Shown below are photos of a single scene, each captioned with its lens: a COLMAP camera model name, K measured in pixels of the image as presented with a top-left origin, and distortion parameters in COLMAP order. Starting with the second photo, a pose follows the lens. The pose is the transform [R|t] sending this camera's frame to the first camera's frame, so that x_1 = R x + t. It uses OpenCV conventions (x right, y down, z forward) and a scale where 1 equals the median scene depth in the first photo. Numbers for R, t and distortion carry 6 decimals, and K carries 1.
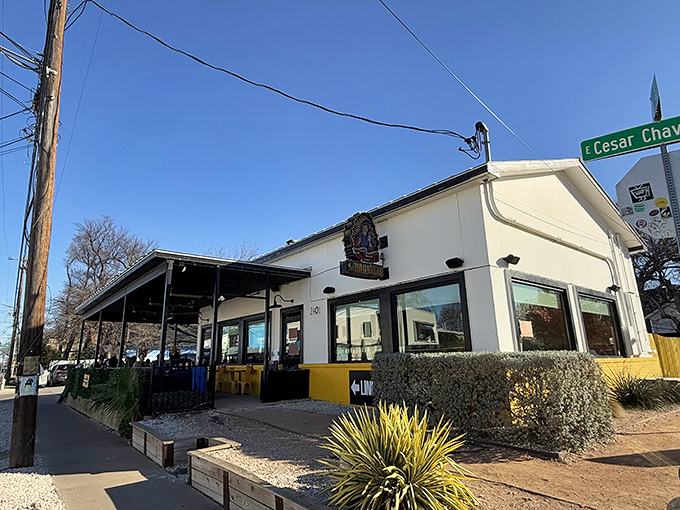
lens RADIAL K [[387.5, 0, 340.0], [0, 387.5, 255.0], [0, 0, 1]] dist [0.004439, 0.000883]
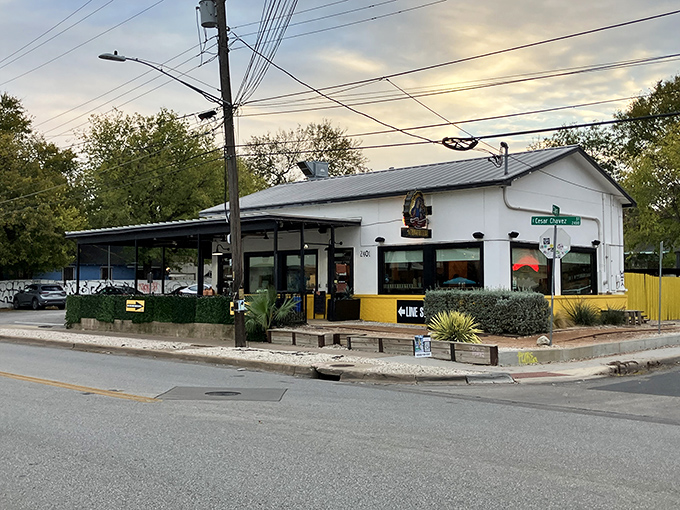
lens RADIAL K [[749.1, 0, 340.0], [0, 749.1, 255.0], [0, 0, 1]] dist [0.093423, -0.002404]
pose [[0.991243, 0.027067, 0.129246, -0.550608], [-0.054964, 0.974522, 0.217454, -0.450824], [-0.120067, -0.222654, 0.967476, -1.603677]]
